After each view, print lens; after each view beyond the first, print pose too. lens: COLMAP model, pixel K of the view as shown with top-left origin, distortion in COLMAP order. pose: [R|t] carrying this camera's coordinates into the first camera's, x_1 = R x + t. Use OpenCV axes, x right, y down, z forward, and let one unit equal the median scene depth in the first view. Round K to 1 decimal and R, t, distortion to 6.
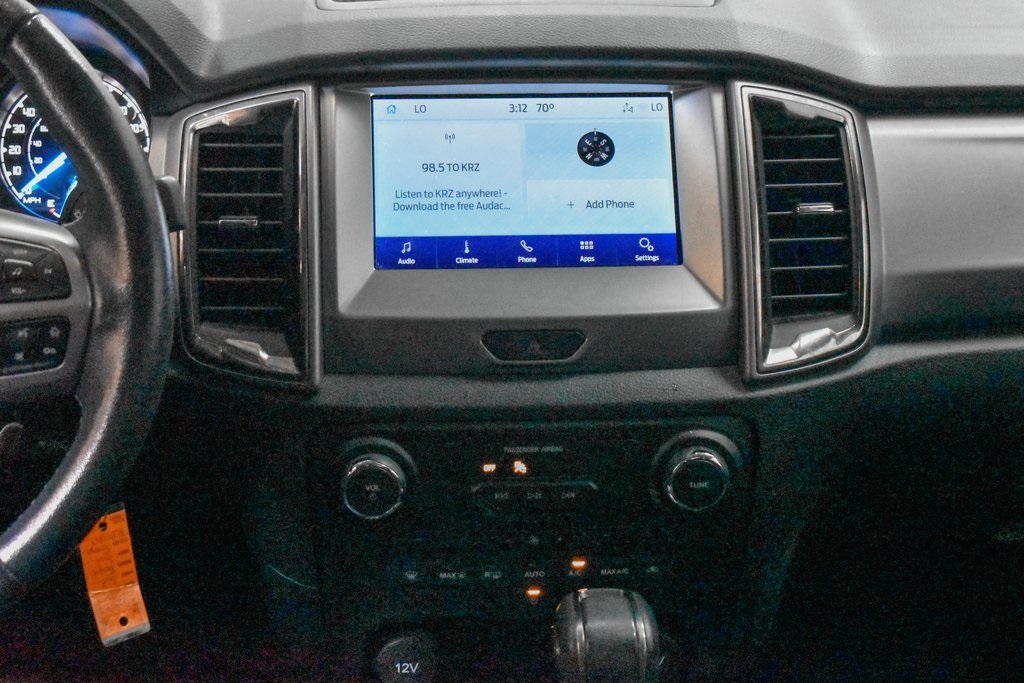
lens RADIAL K [[2071.8, 0, 512.0], [0, 2071.8, 341.5], [0, 0, 1]] dist [-0.013399, -0.330391]
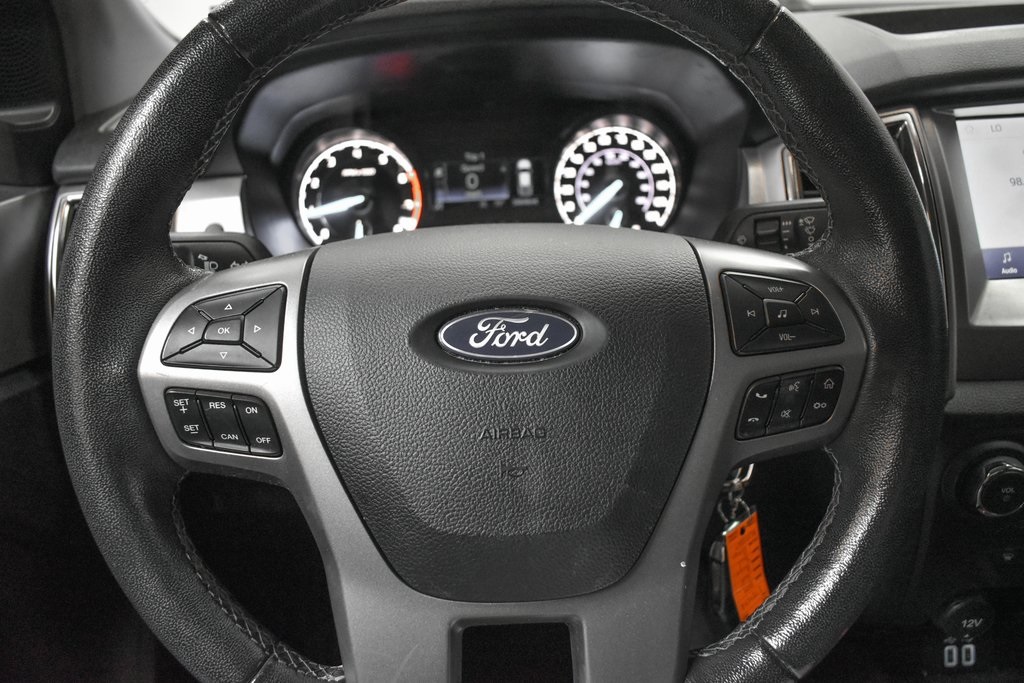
lens RADIAL K [[764.4, 0, 496.3], [0, 764.4, 338.4], [0, 0, 1]] dist [-0.023777, 0.001563]
pose [[0.996972, -0.036682, -0.068572, -0.287771], [0.041910, 0.996194, 0.076429, -0.044770], [0.065508, -0.079072, 0.994714, 0.592907]]
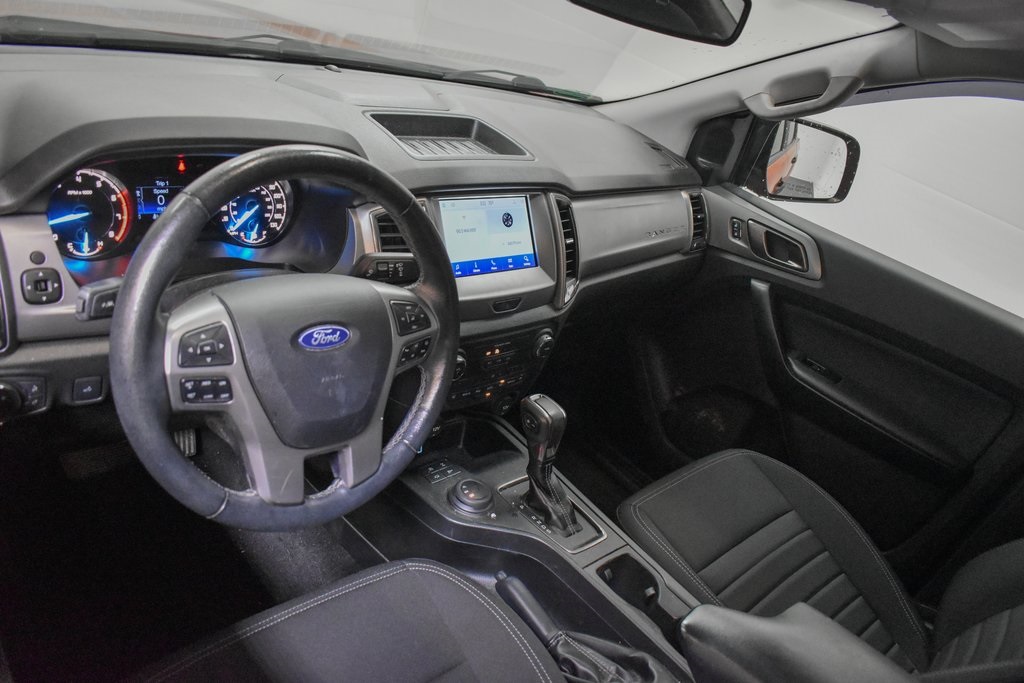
lens RADIAL K [[764.4, 0, 496.3], [0, 764.4, 338.4], [0, 0, 1]] dist [-0.023777, 0.001563]
pose [[0.757447, -0.123429, 0.641123, -0.592014], [-0.047978, 0.968790, 0.243194, -0.181839], [-0.651131, -0.214966, 0.727885, 0.311211]]
